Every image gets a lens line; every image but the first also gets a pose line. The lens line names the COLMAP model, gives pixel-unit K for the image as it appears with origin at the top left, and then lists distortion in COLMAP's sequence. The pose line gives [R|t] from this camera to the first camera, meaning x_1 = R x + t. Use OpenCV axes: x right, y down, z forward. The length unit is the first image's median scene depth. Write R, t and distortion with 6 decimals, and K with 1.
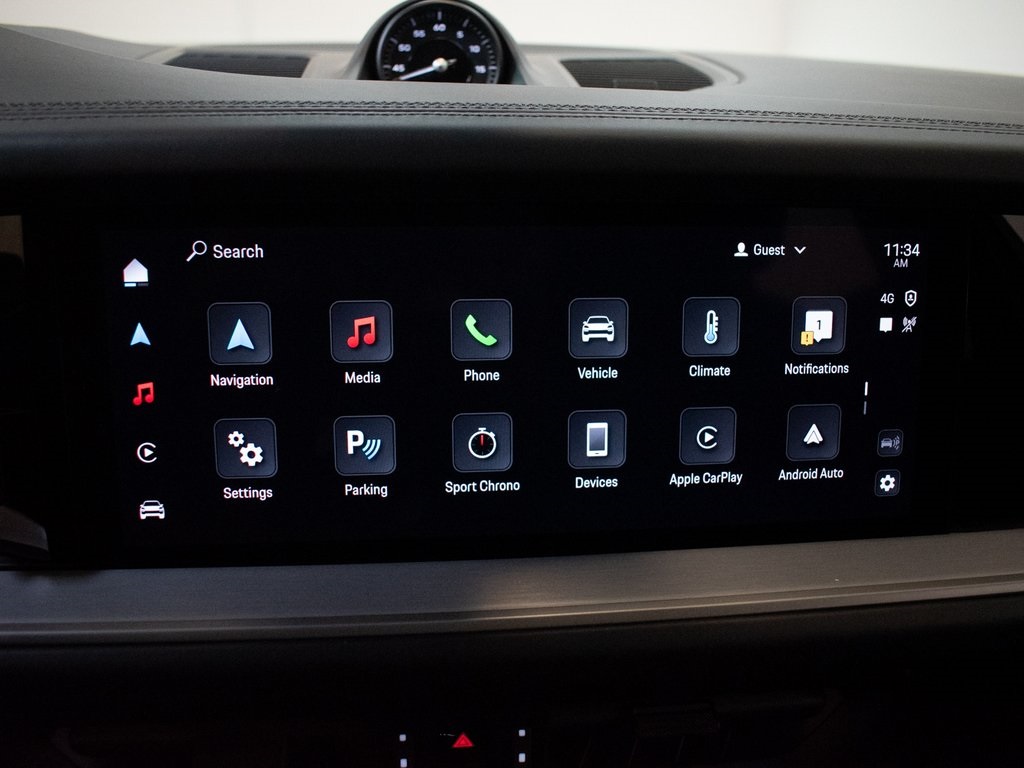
lens RADIAL K [[884.6, 0, 512.0], [0, 884.6, 384.0], [0, 0, 1]] dist [-0.092972, 0.004063]
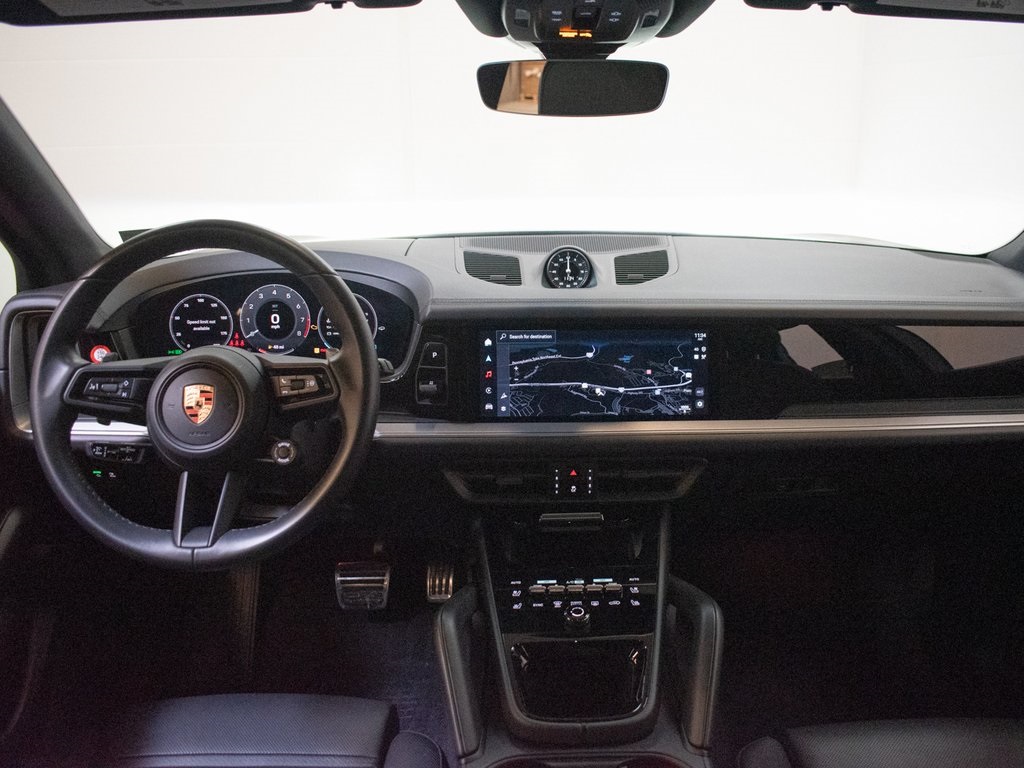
lens RADIAL K [[912.4, 0, 564.6], [0, 912.4, 380.6], [0, 0, 1]] dist [-0.097904, 0.013424]
pose [[0.996908, 0.003578, -0.078490, 0.192250], [-0.009226, 0.997383, -0.071715, 0.291053], [0.078028, 0.072217, 0.994332, -2.642989]]
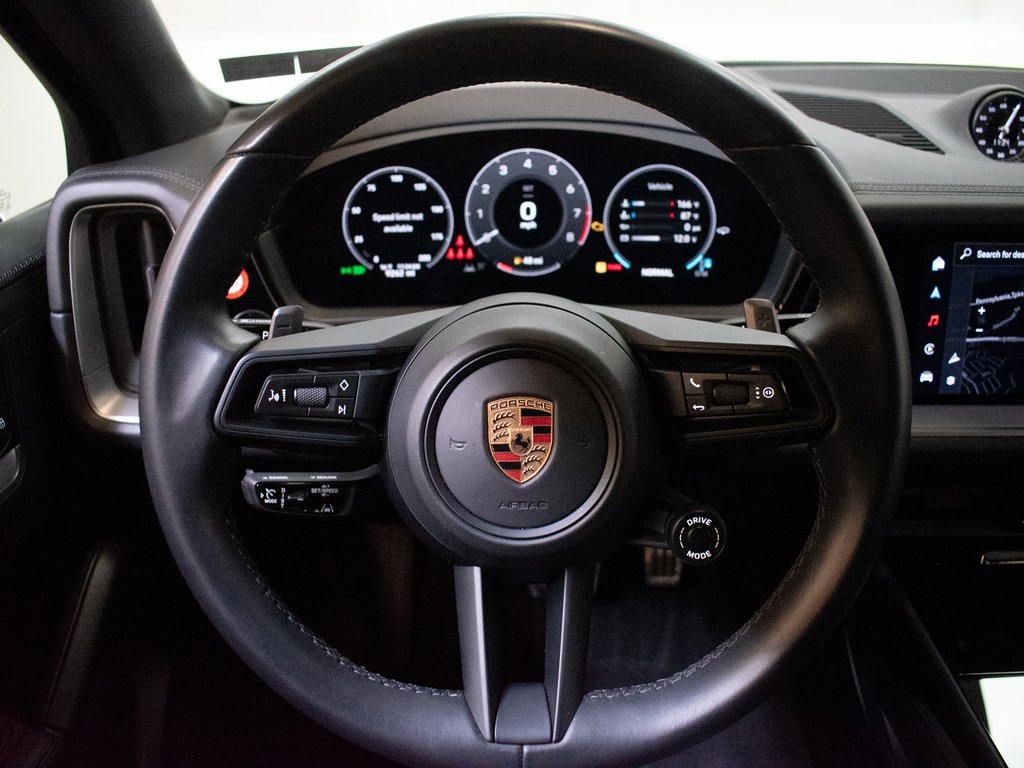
lens RADIAL K [[884.6, 0, 512.0], [0, 884.6, 384.0], [0, 0, 1]] dist [-0.092972, 0.004063]
pose [[0.990139, 0.030058, -0.136829, -1.048184], [-0.014167, 0.993187, 0.115666, -0.059269], [0.139374, -0.112587, 0.983819, -1.109898]]
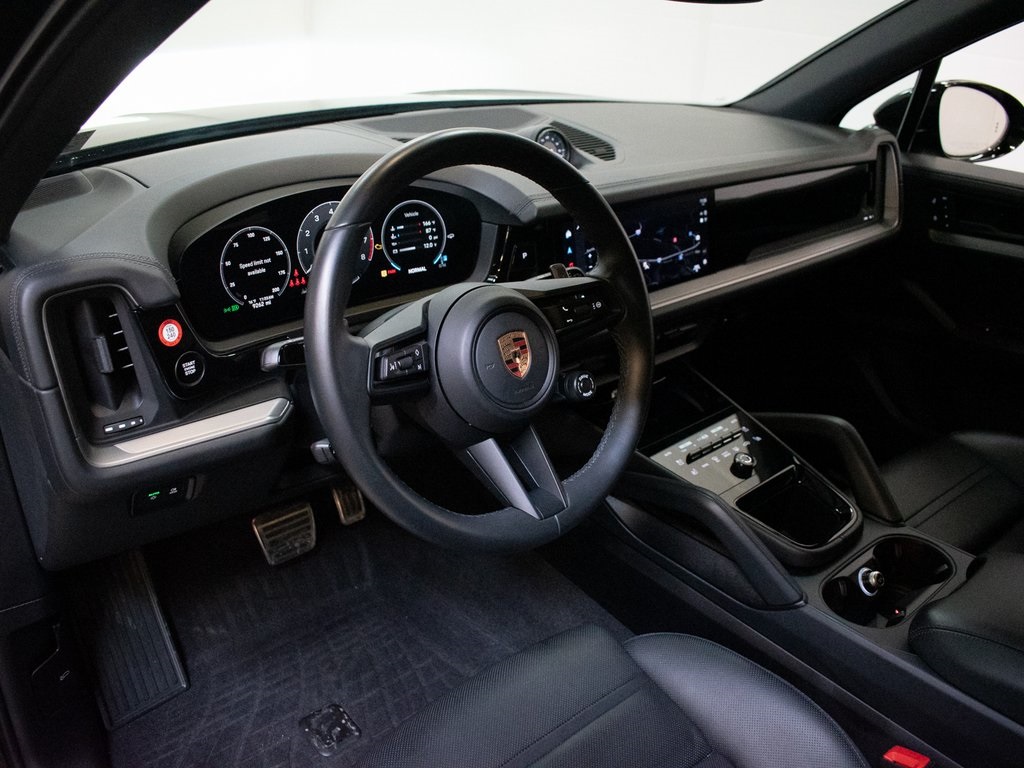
lens RADIAL K [[884.6, 0, 512.0], [0, 884.6, 384.0], [0, 0, 1]] dist [-0.092972, 0.004063]
pose [[0.821149, -0.234398, 0.520357, -2.480050], [0.173237, 0.971118, 0.164070, -0.149037], [-0.543786, -0.044581, 0.838039, -1.860181]]
